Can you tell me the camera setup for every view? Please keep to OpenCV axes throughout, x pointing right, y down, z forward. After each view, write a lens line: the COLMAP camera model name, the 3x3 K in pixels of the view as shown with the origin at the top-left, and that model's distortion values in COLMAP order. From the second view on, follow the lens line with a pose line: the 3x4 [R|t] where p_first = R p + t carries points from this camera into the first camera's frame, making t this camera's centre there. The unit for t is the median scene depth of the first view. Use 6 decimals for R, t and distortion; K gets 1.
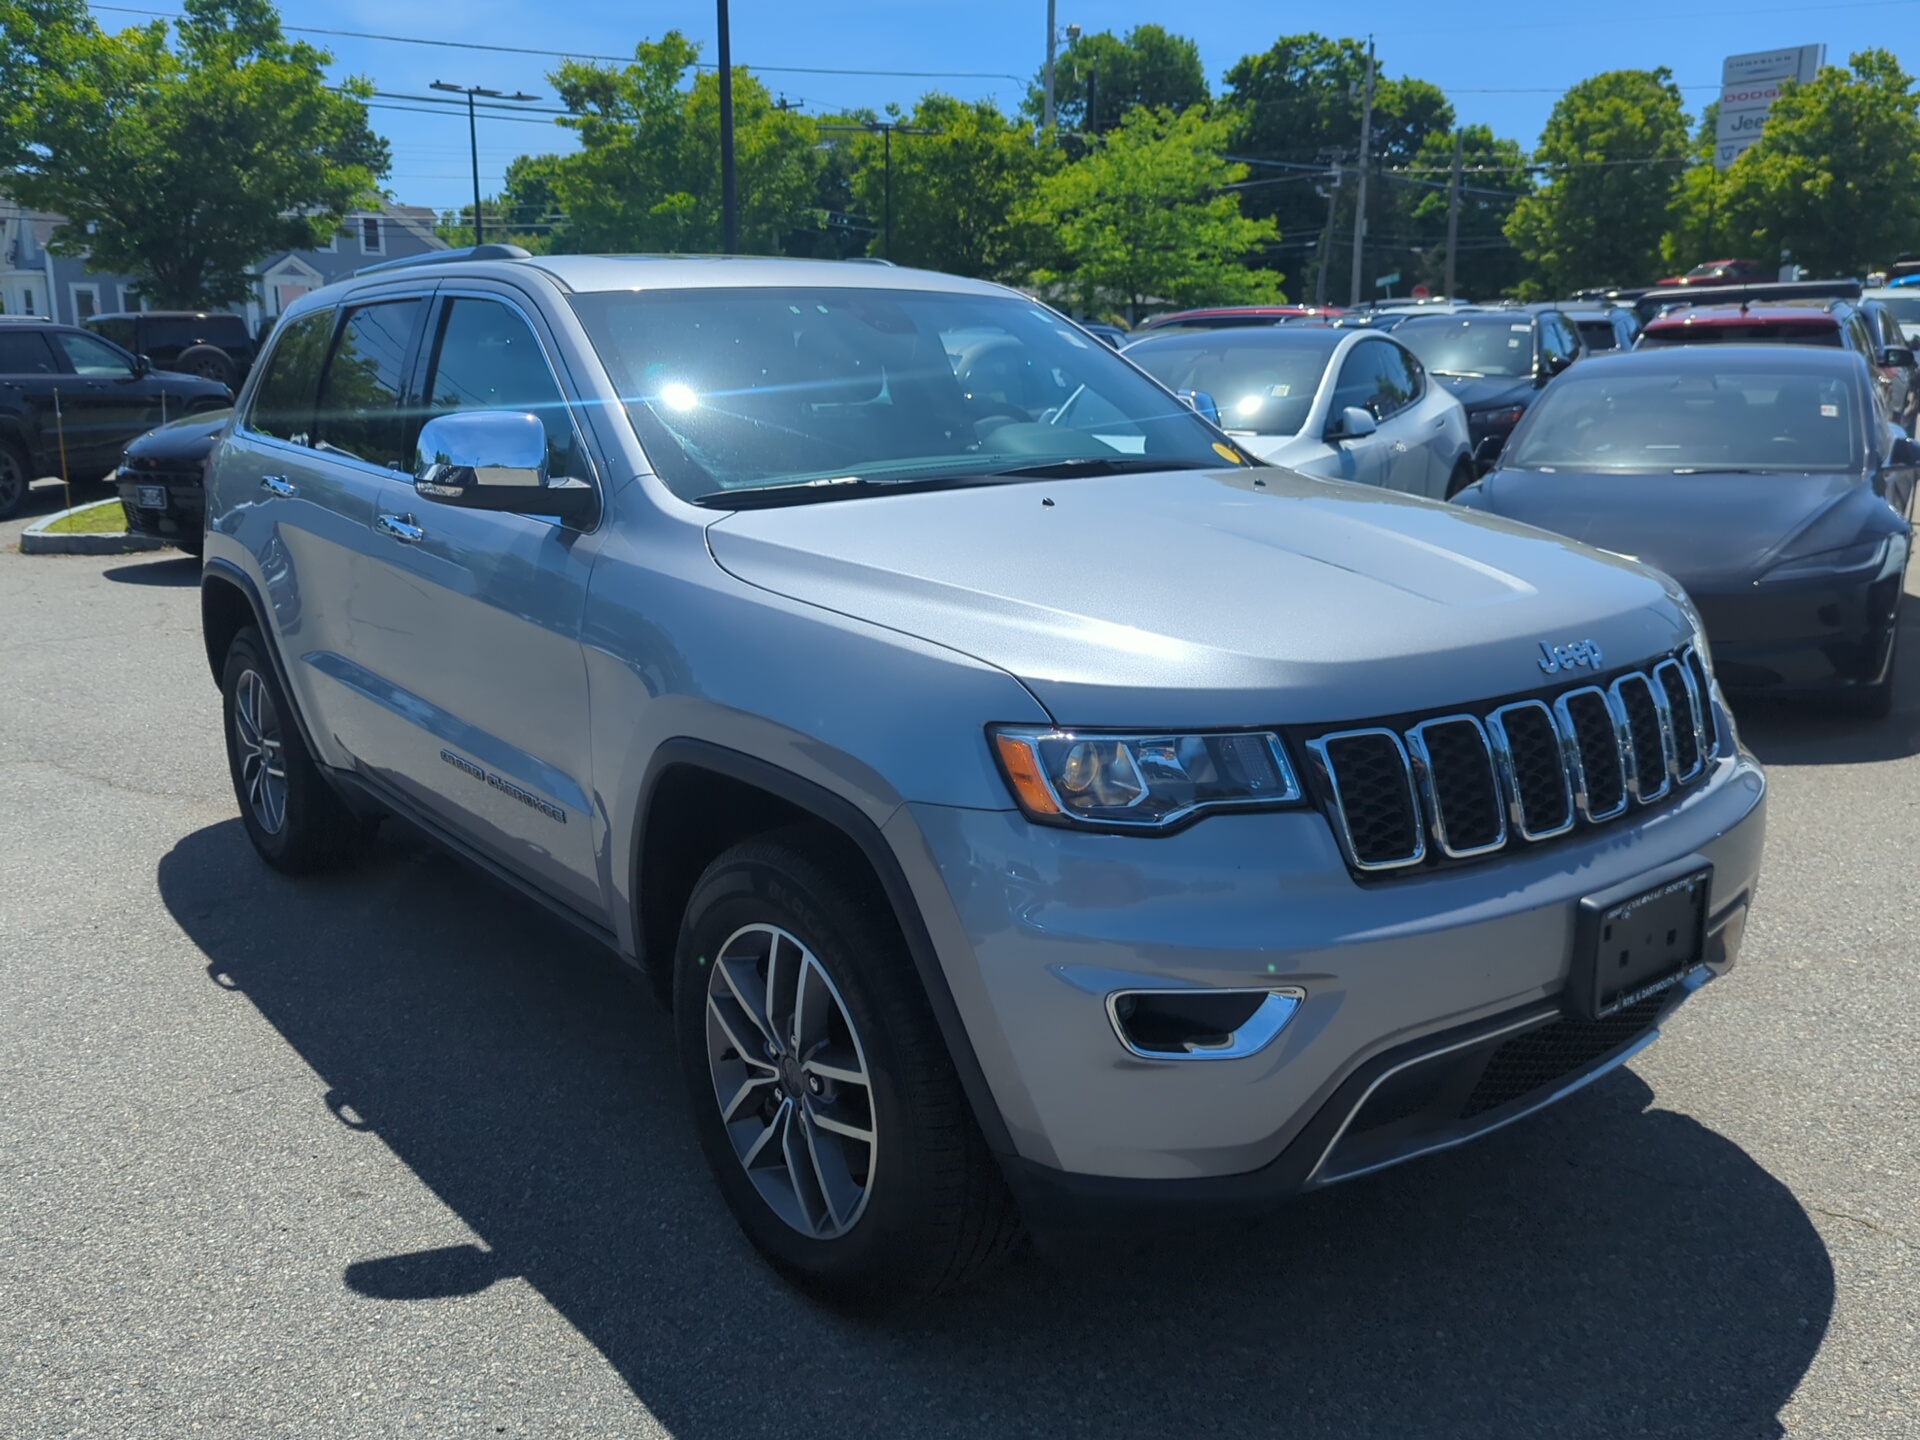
lens RADIAL K [[1558.8, 0, 972.5], [0, 1558.8, 694.3], [0, 0, 1]] dist [0.056106, -0.061673]
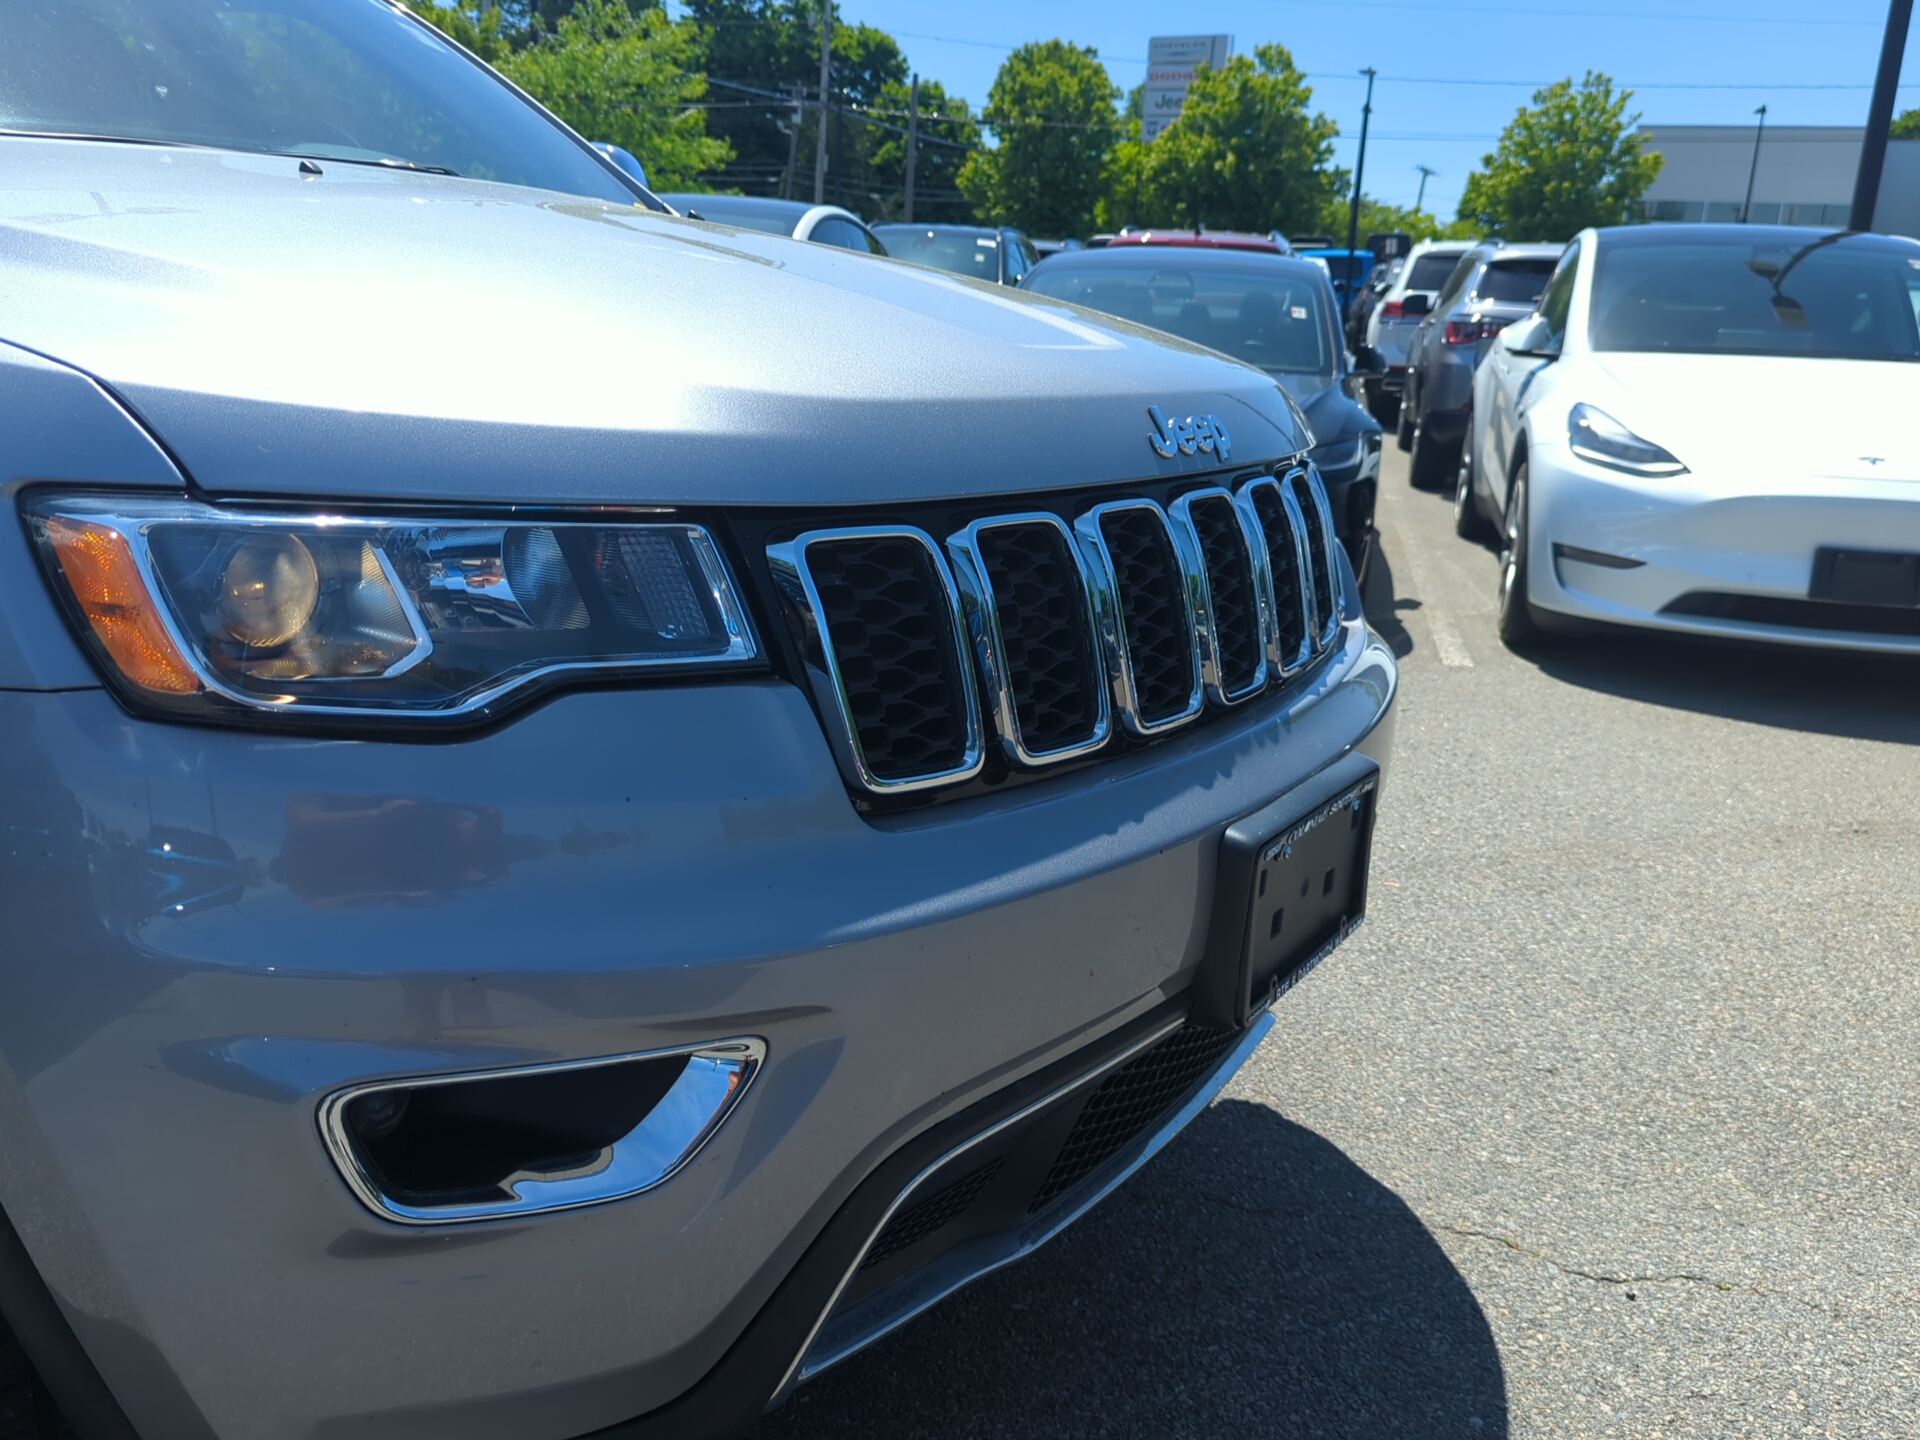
lens RADIAL K [[1558.8, 0, 980.3], [0, 1558.8, 679.8], [0, 0, 1]] dist [0.056106, -0.061673]
pose [[0.942244, -0.014022, 0.334633, 0.035293], [0.005198, 0.999615, 0.027248, 0.019431], [-0.334886, -0.023935, 0.941955, 0.161892]]
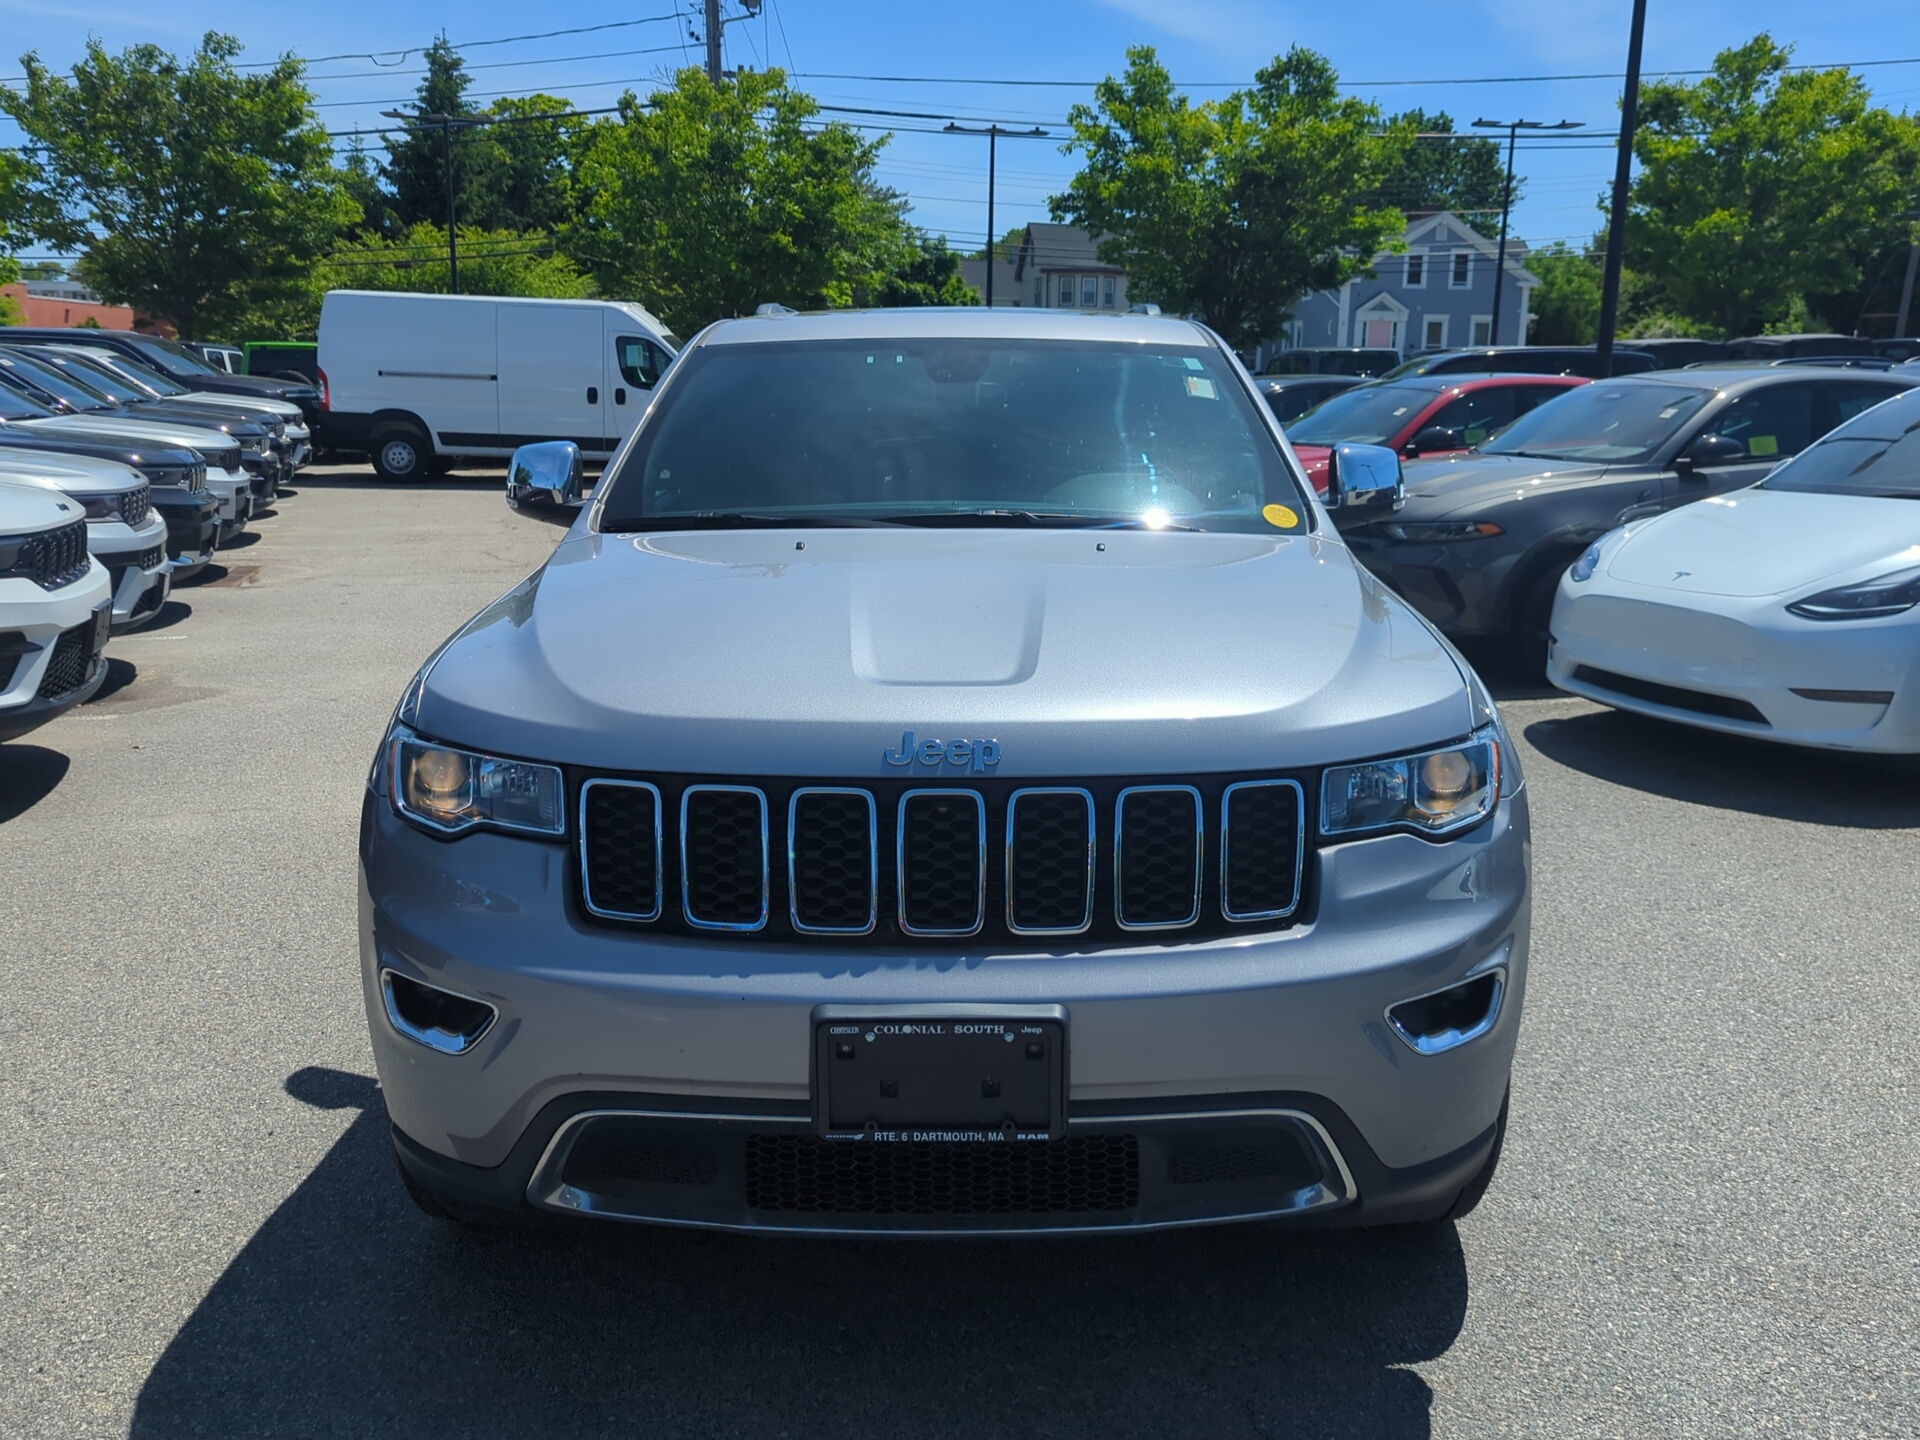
lens RADIAL K [[1558.8, 0, 1026.5], [0, 1558.8, 705.6], [0, 0, 1]] dist [0.056106, -0.061673]
pose [[0.773503, 0.133222, -0.619633, 0.349127], [-0.139259, 0.989492, 0.038902, -0.033114], [0.618304, 0.056199, 0.783927, 0.115912]]
